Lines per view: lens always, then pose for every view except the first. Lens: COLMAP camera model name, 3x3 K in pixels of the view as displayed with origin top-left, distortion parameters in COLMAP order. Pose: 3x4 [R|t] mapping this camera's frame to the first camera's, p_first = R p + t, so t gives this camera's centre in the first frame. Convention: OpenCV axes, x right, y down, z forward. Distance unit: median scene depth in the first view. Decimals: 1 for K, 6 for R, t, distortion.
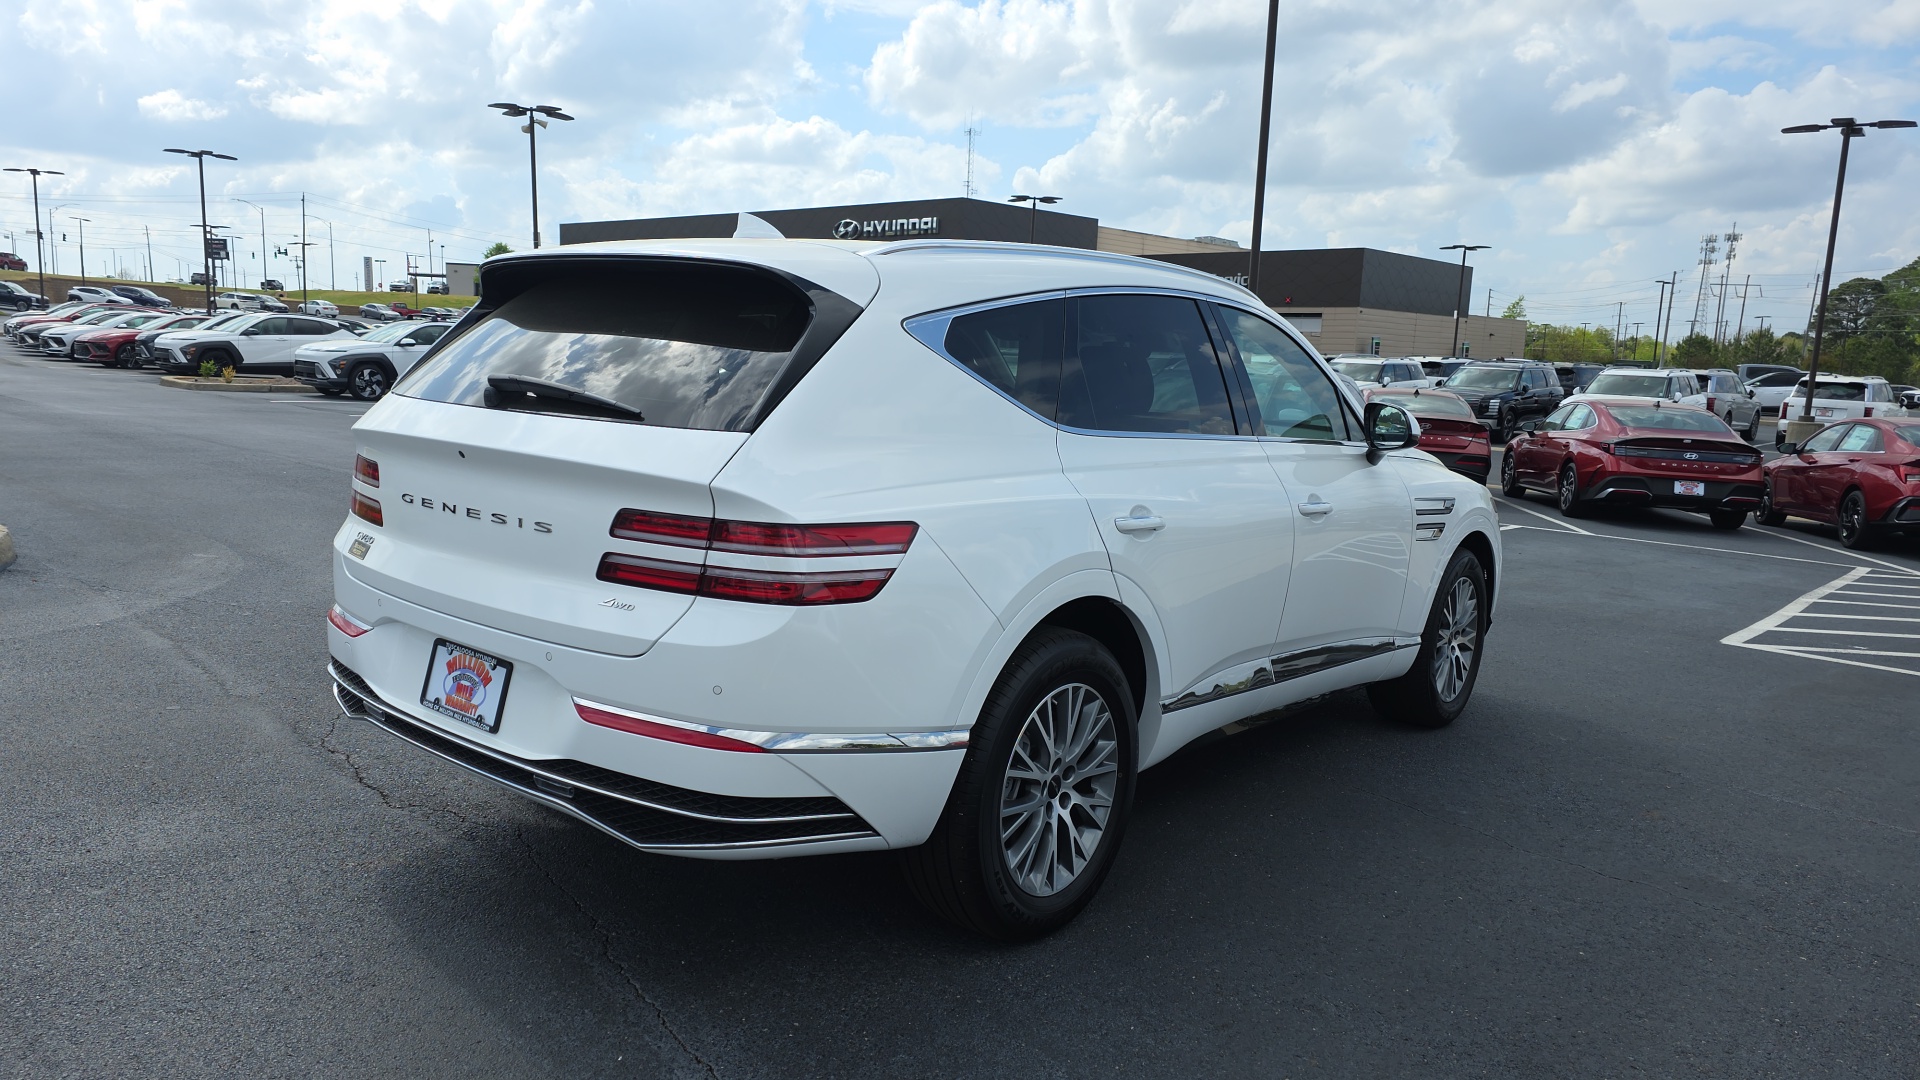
lens RADIAL K [[1330.0, 0, 842.6], [0, 1330.0, 584.8], [0, 0, 1]] dist [0.046942, -0.037182]
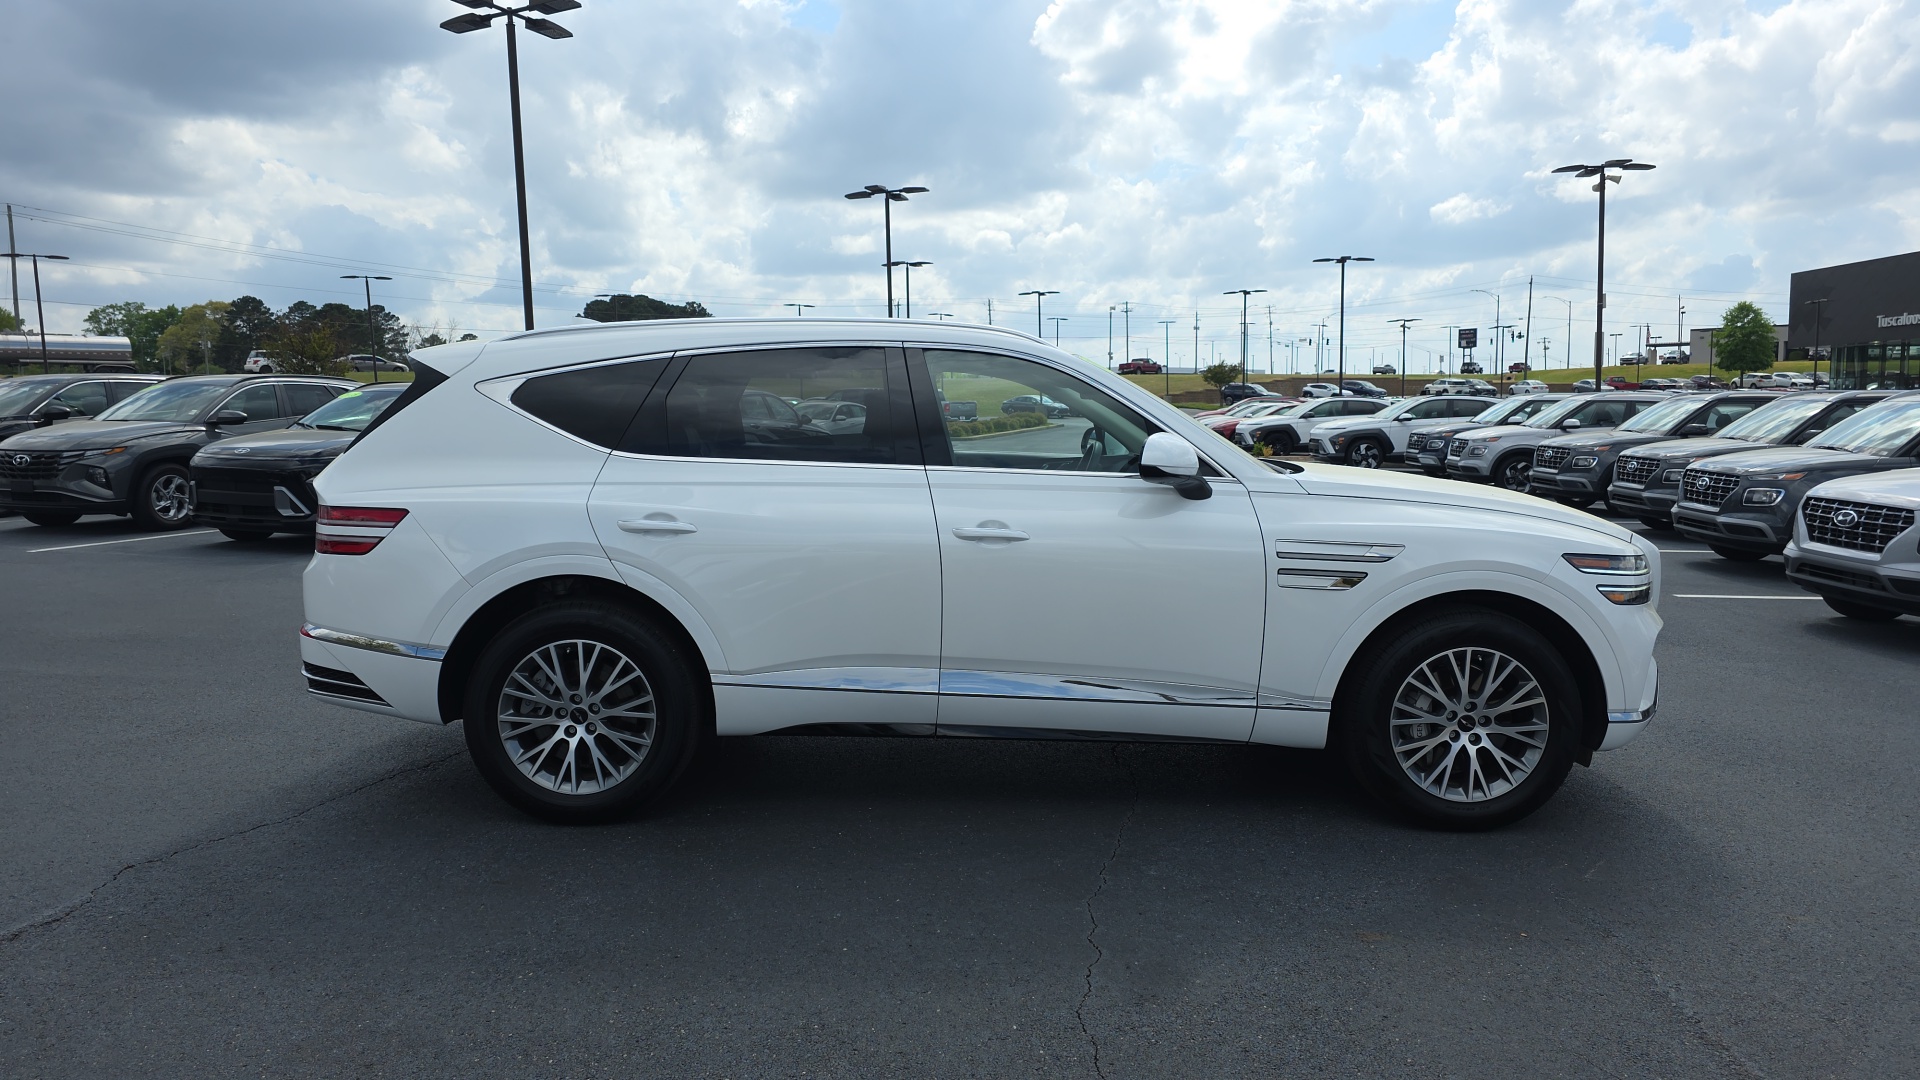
lens RADIAL K [[1380.3, 0, 965.8], [0, 1380.3, 560.5], [0, 0, 1]] dist [0.030208, -0.015980]
pose [[0.641519, 0.036276, -0.766249, 0.119333], [-0.100282, 0.994275, -0.036886, 0.000542], [0.760524, 0.100504, 0.641484, 0.030732]]
